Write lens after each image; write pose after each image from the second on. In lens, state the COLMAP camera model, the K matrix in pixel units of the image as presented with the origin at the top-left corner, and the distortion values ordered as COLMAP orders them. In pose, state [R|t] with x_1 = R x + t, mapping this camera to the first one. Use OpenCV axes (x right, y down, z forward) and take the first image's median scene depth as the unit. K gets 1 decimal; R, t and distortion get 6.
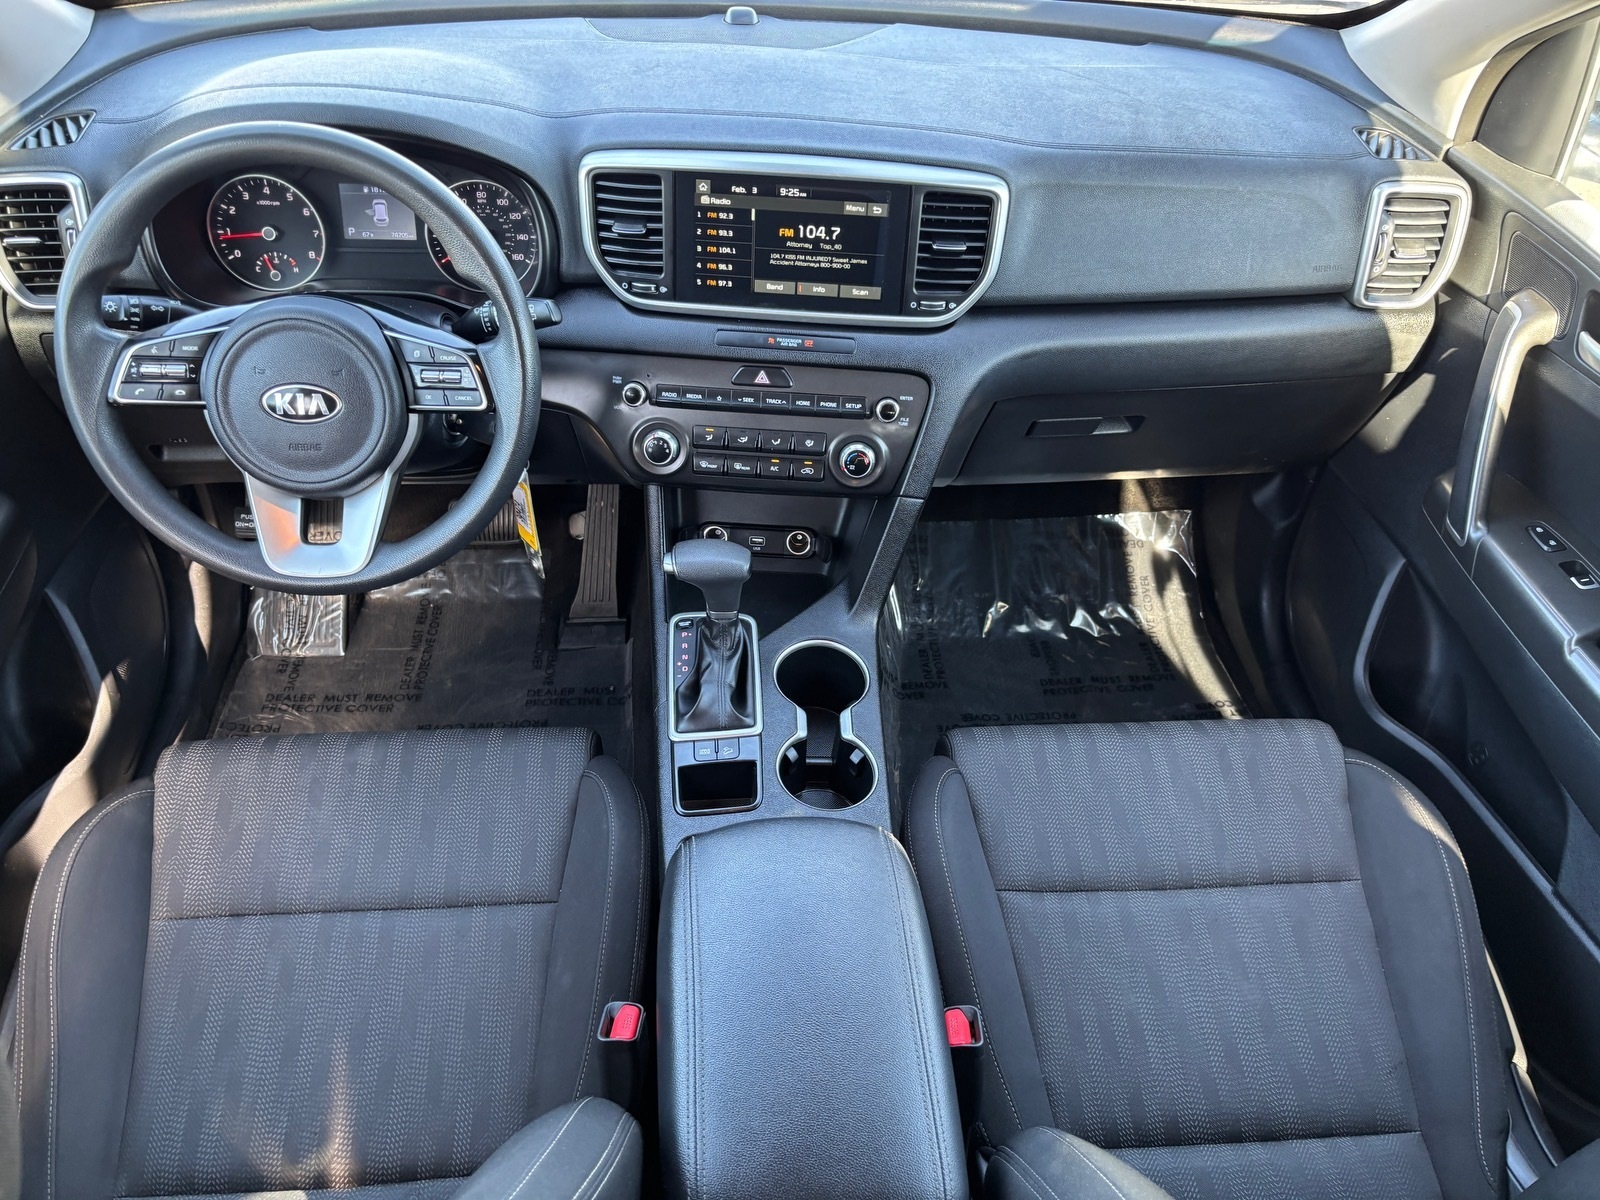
lens RADIAL K [[1212.7, 0, 800.0], [0, 1212.7, 600.0], [0, 0, 1]] dist [0.023992, -0.011595]
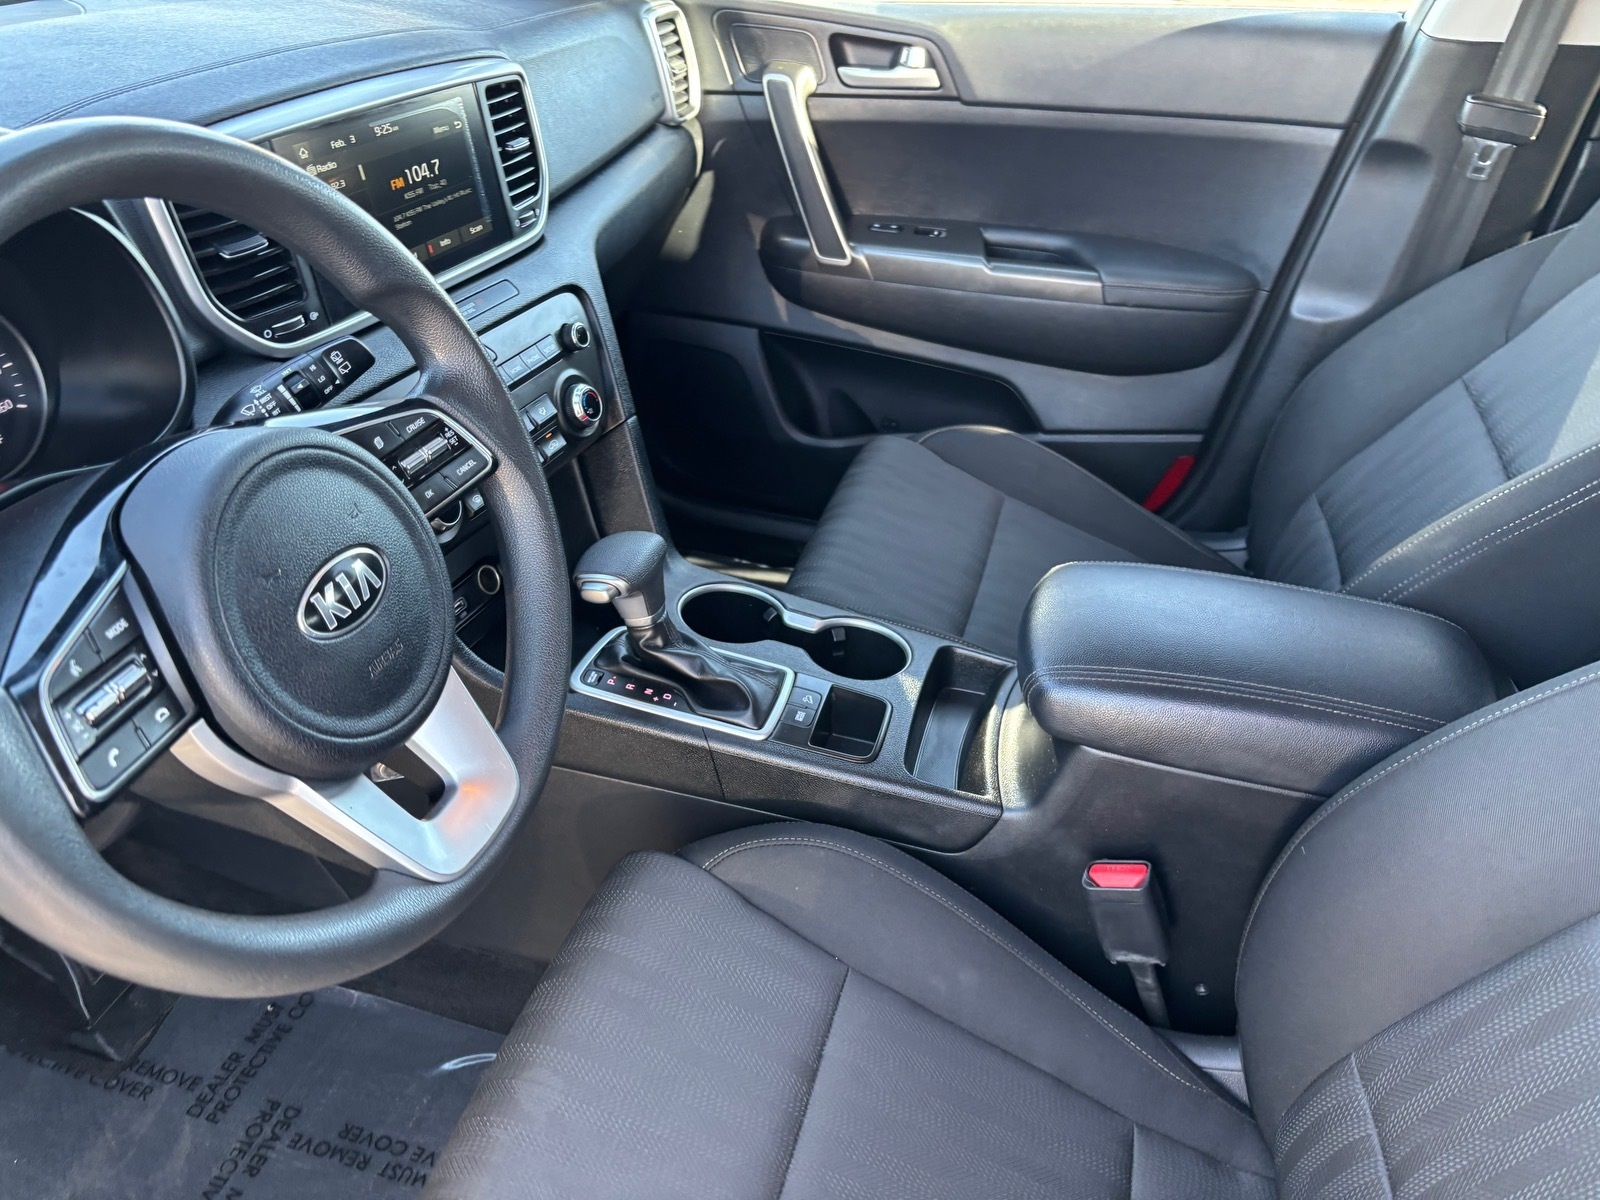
lens RADIAL K [[1224.3, 0, 810.9], [0, 1224.3, 601.9], [0, 0, 1]] dist [0.024812, -0.026895]
pose [[0.339851, -0.542909, 0.767953, -0.650792], [0.586454, 0.760691, 0.278246, -0.160127], [-0.735237, 0.355806, 0.576913, 0.442294]]
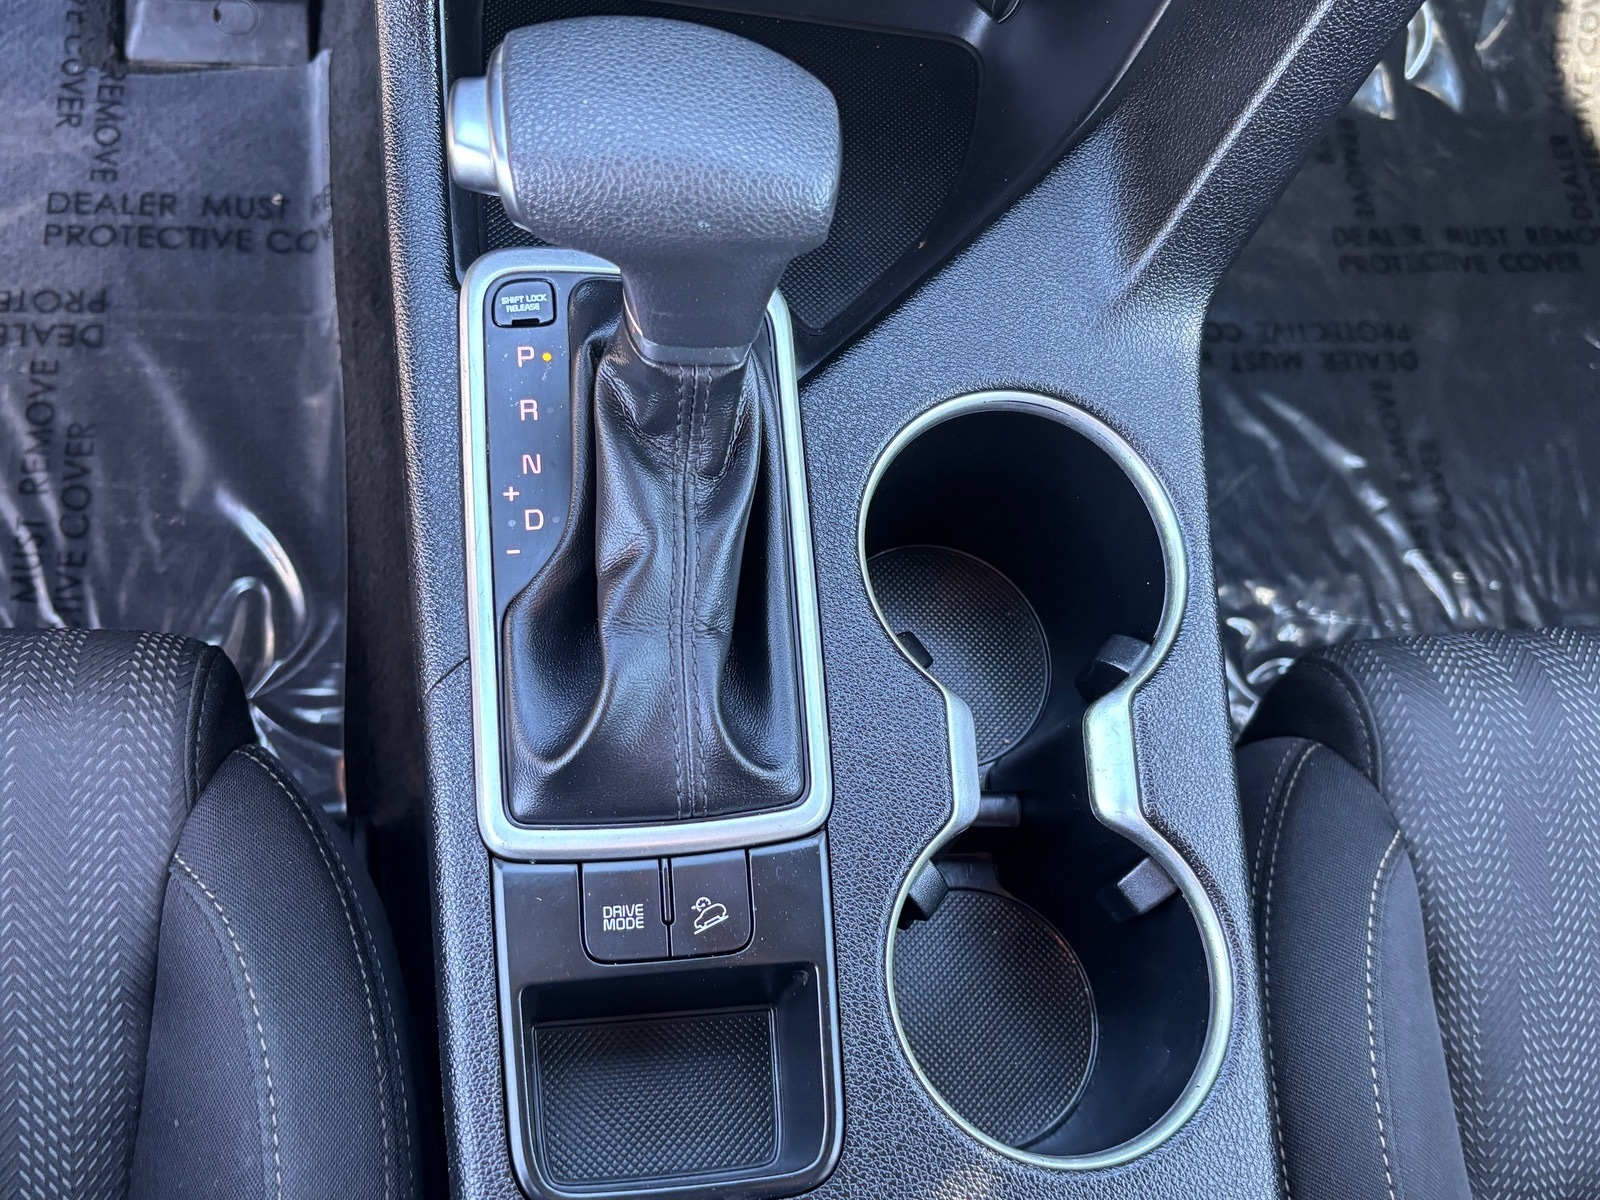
lens RADIAL K [[1667.5, 0, 800.0], [0, 1667.5, 600.0], [0, 0, 1]] dist [-0.014553, -0.009601]
pose [[0.990350, 0.028208, 0.135686, -0.086117], [-0.088219, 0.883397, 0.460247, -0.101076], [-0.106881, -0.467776, 0.877361, 0.667271]]
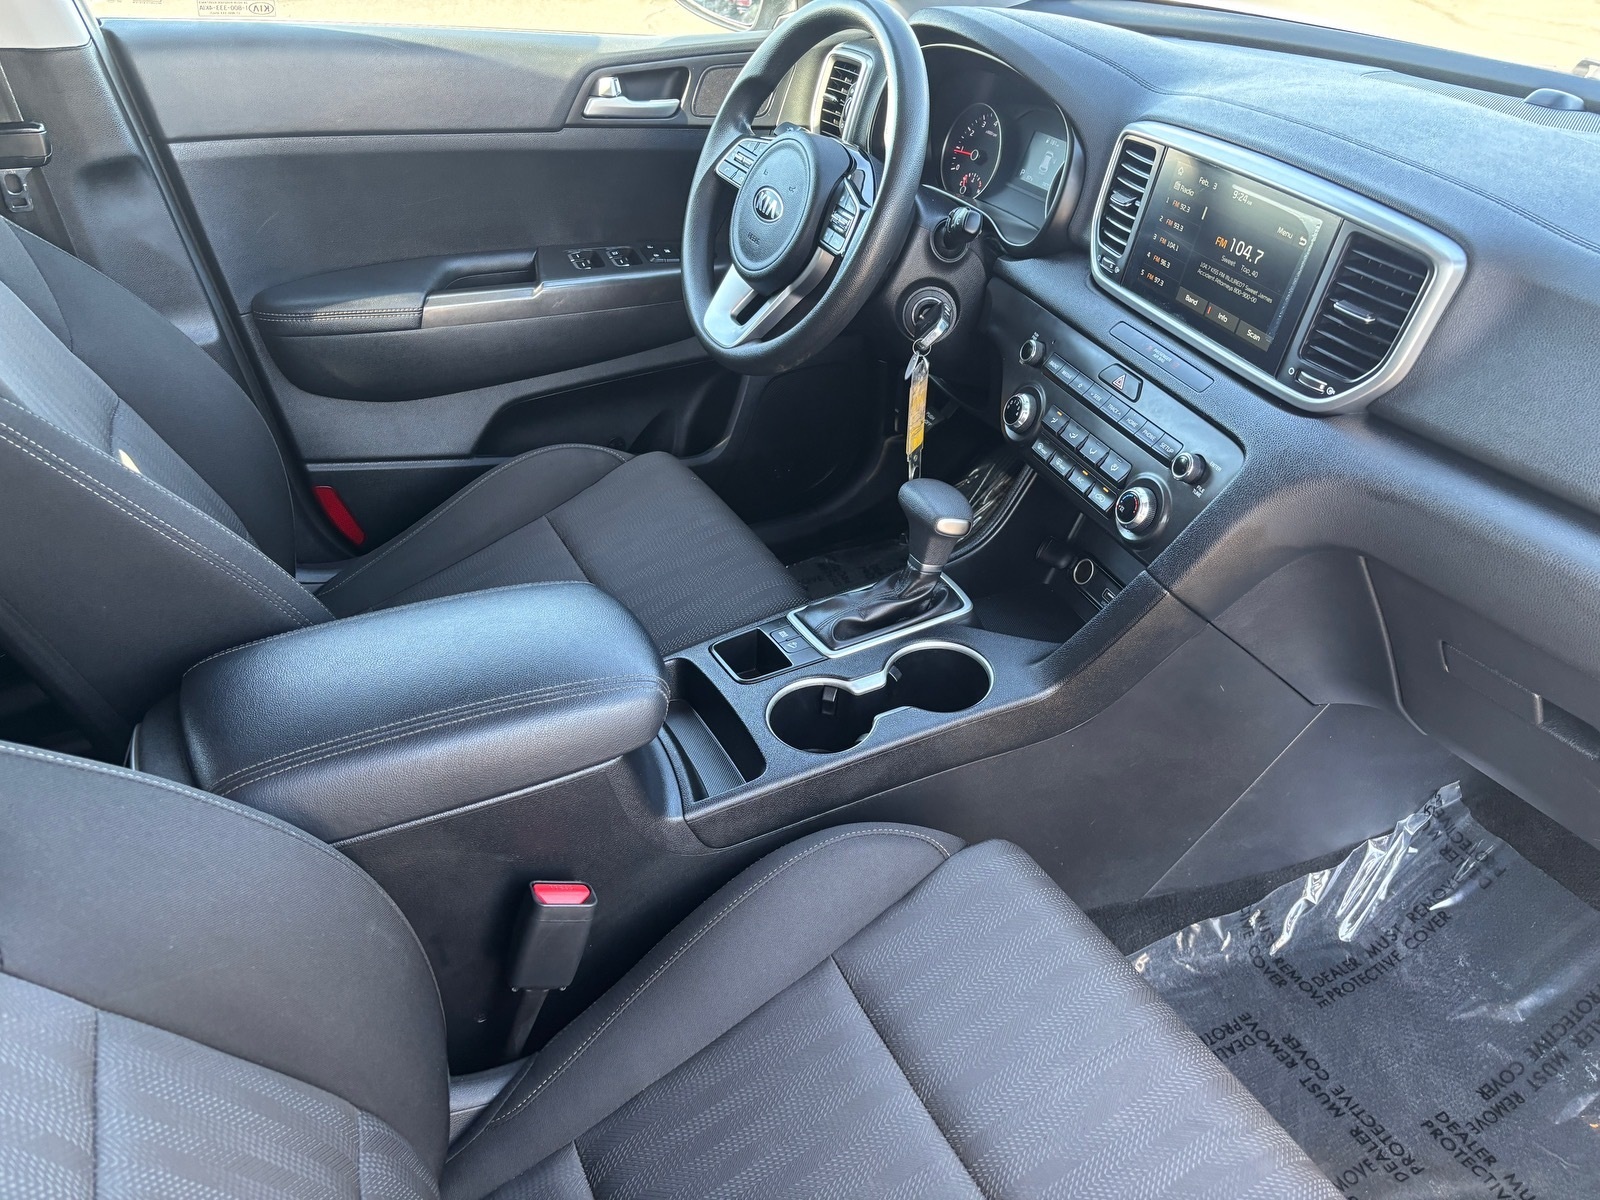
lens RADIAL K [[1214.5, 0, 810.7], [0, 1214.5, 601.6], [0, 0, 1]] dist [0.028004, -0.005001]
pose [[0.397960, 0.484748, -0.778875, 0.657101], [-0.616301, 0.770154, 0.164426, -0.067249], [0.679559, 0.414586, 0.605242, 0.375233]]
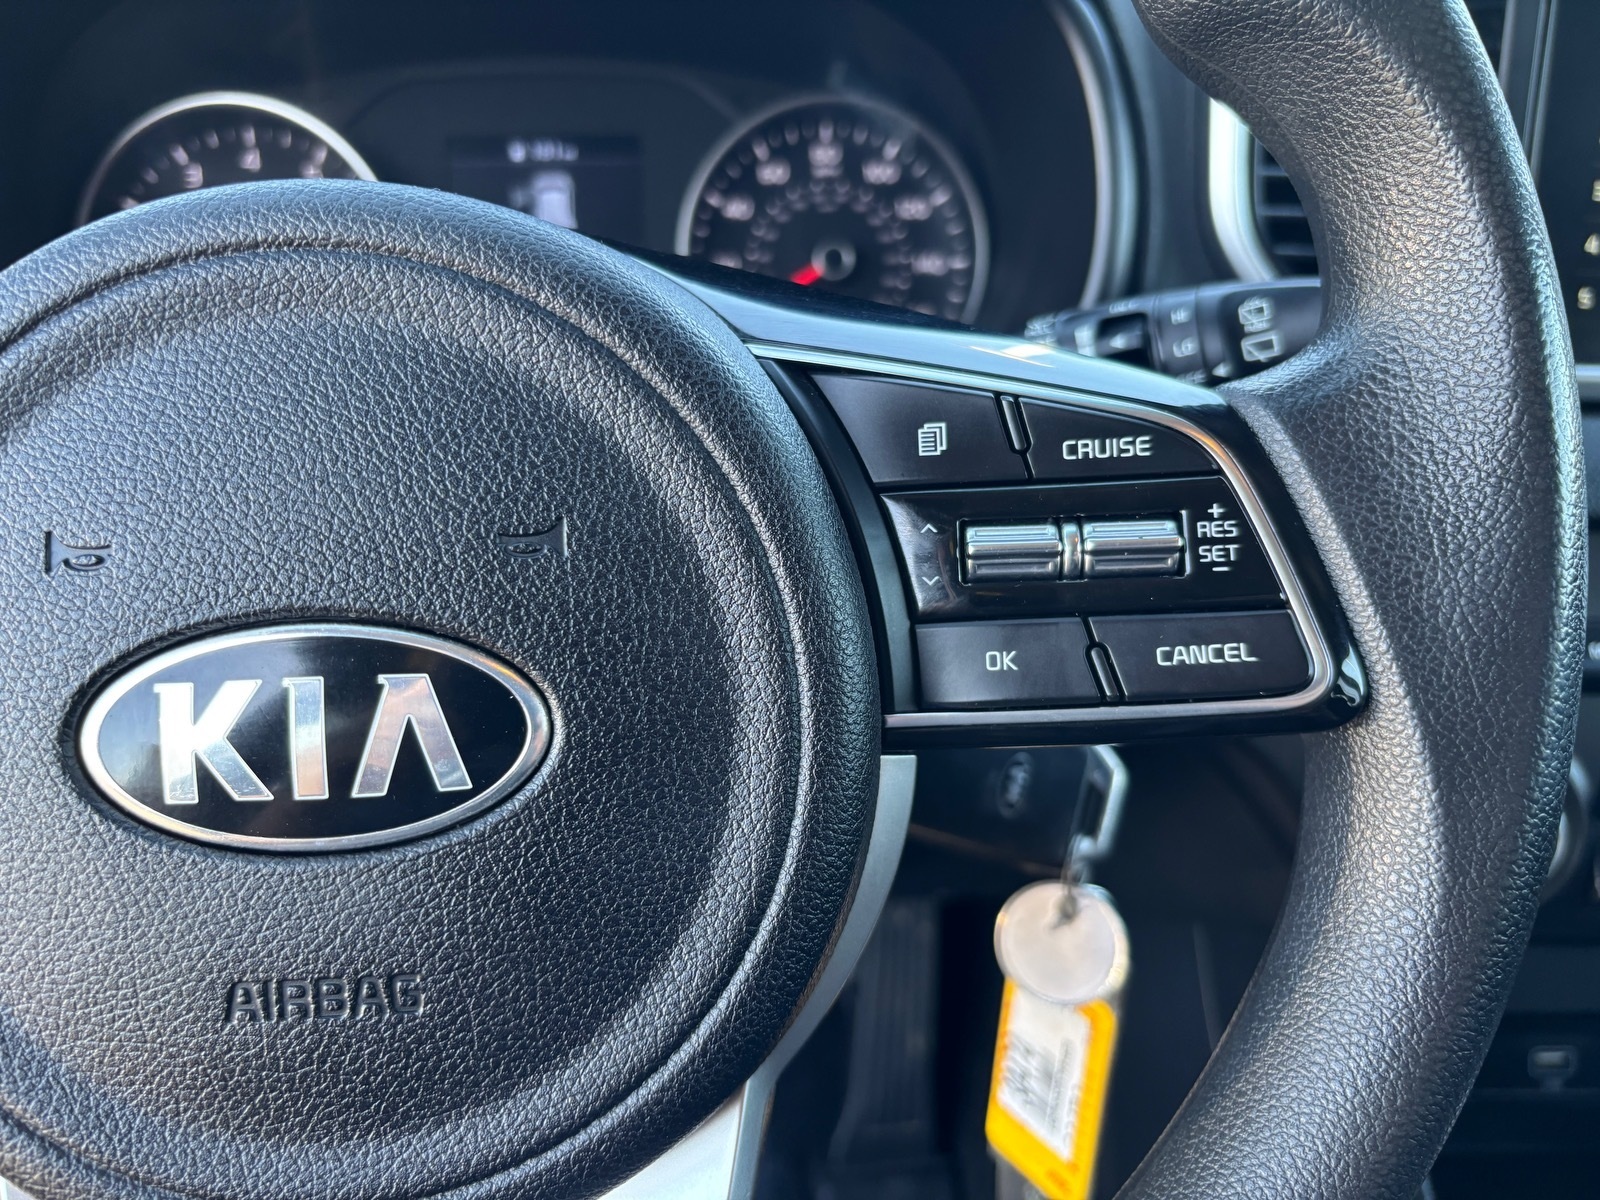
lens RADIAL K [[1270.8, 0, 800.0], [0, 1270.8, 600.0], [0, 0, 1]] dist [-0.005881, -0.005775]
pose [[0.999052, -0.042156, -0.010876, -0.287224], [0.038071, 0.967121, -0.251452, -0.112218], [0.021118, 0.250800, 0.967809, 0.699941]]
